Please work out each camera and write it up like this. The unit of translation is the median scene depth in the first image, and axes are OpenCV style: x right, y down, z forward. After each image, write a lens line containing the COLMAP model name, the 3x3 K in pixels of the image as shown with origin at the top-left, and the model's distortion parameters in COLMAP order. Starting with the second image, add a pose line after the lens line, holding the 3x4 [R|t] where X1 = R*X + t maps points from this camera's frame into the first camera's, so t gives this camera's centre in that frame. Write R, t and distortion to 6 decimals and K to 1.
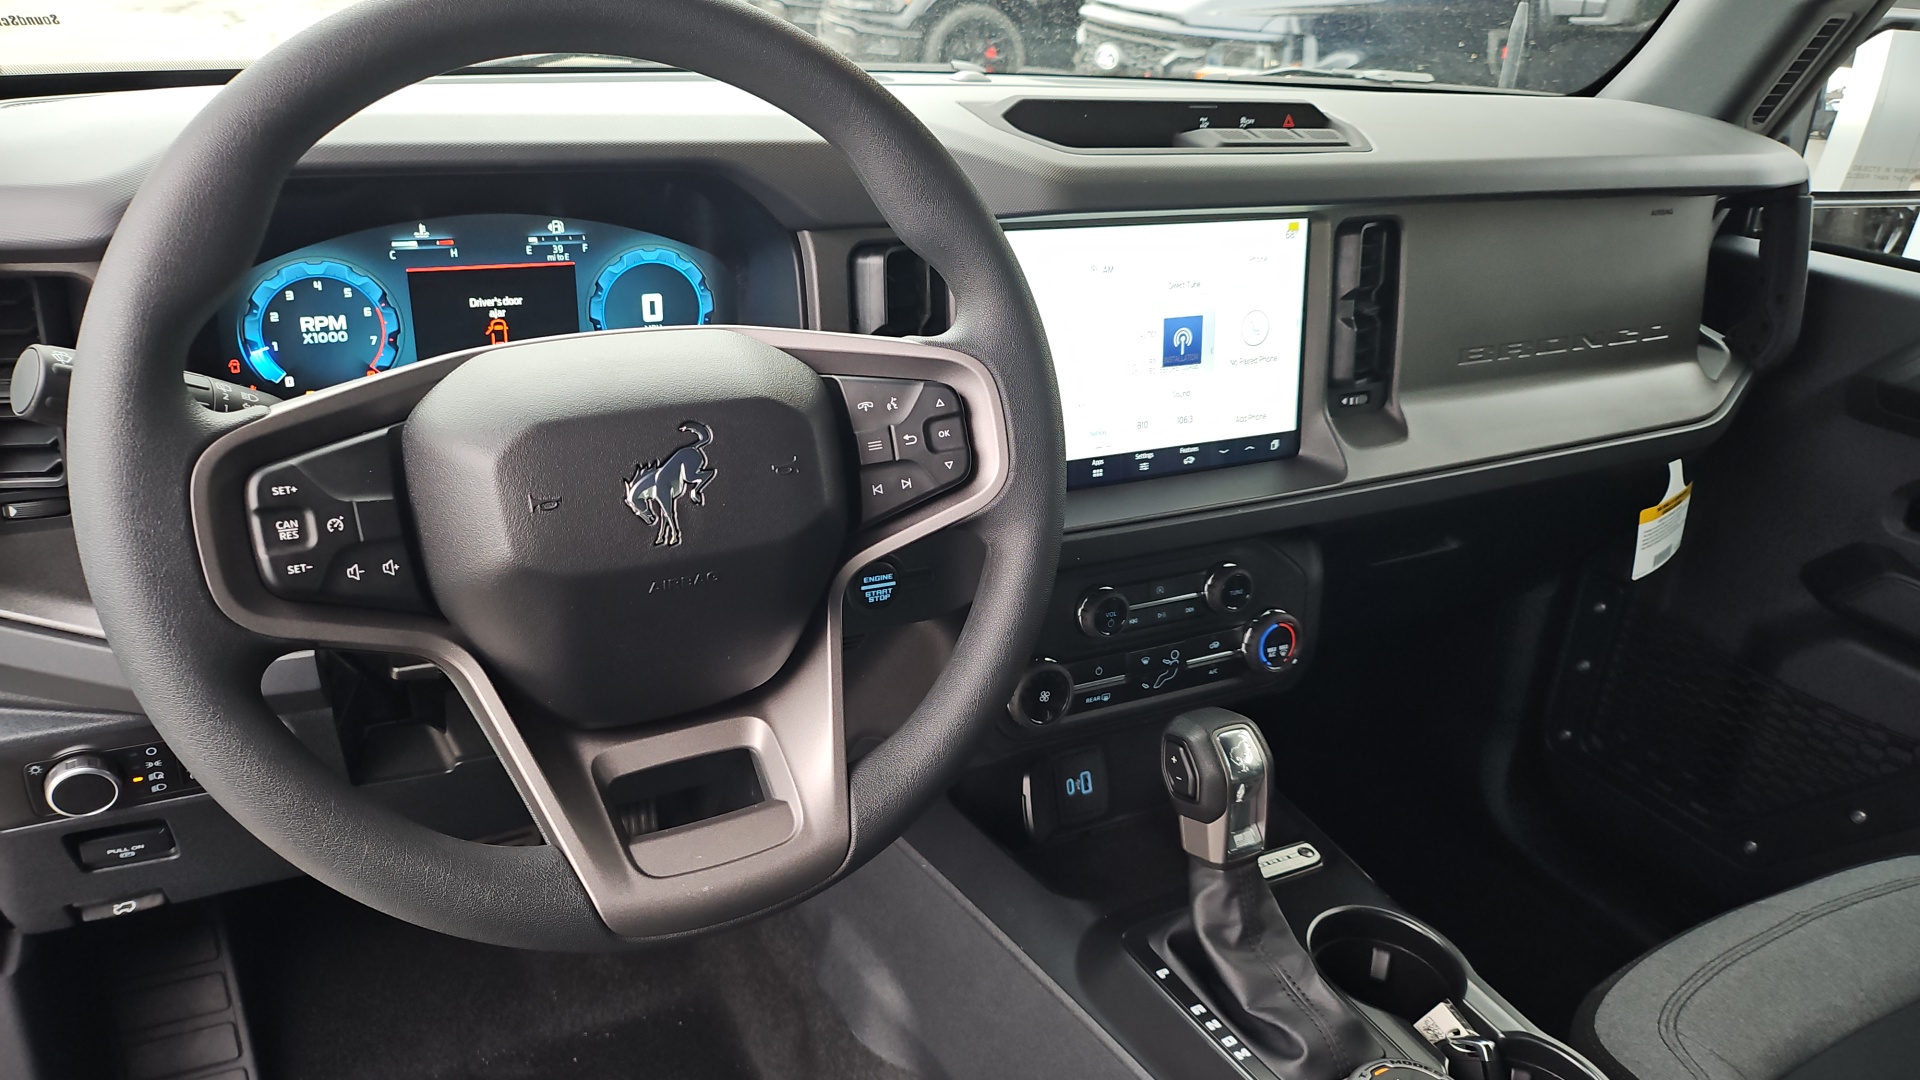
lens RADIAL K [[1343.2, 0, 960.0], [0, 1343.2, 540.0], [0, 0, 1]] dist [0.046682, -0.041448]
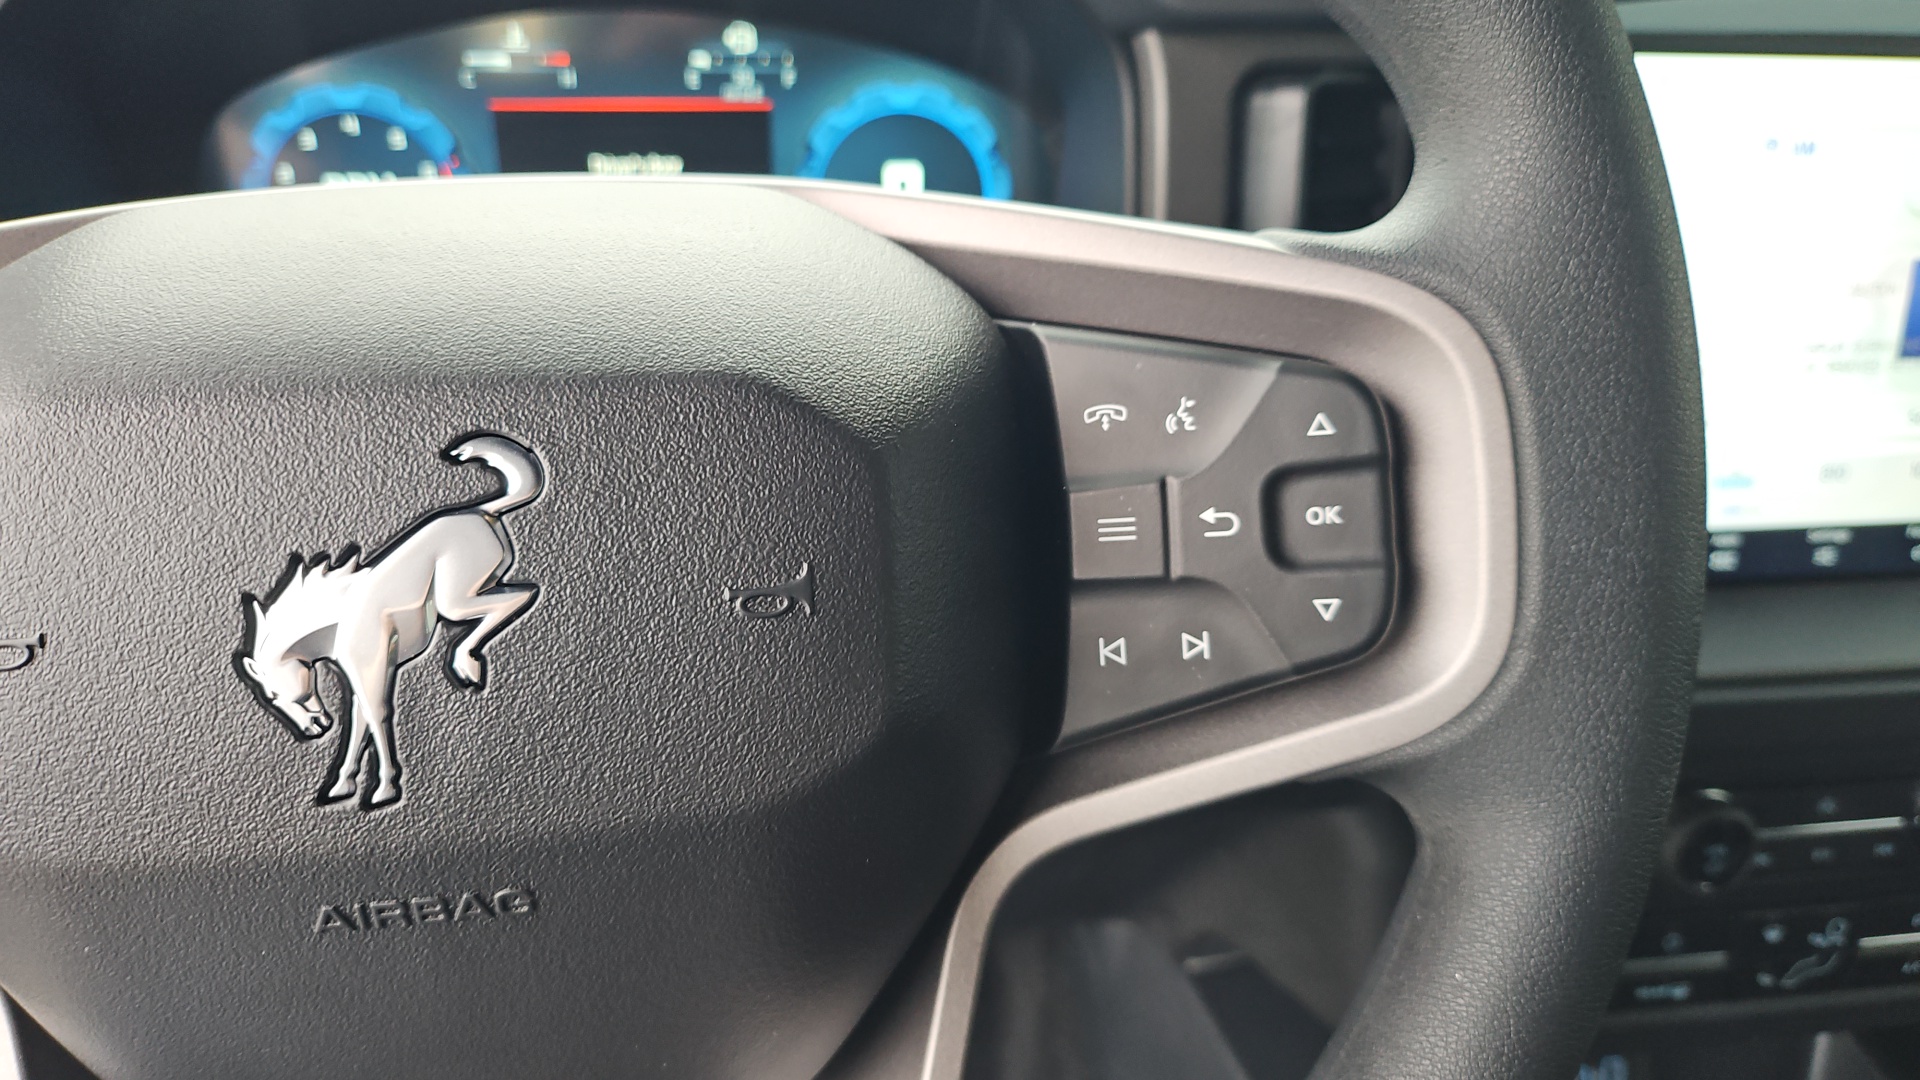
lens RADIAL K [[1431.4, 0, 960.0], [0, 1431.4, 540.0], [0, 0, 1]] dist [0.054629, -0.109064]
pose [[0.934809, 0.116782, -0.335400, 0.024557], [-0.107926, 0.993140, 0.044991, -0.077684], [0.338353, -0.005859, 0.941001, 0.610659]]
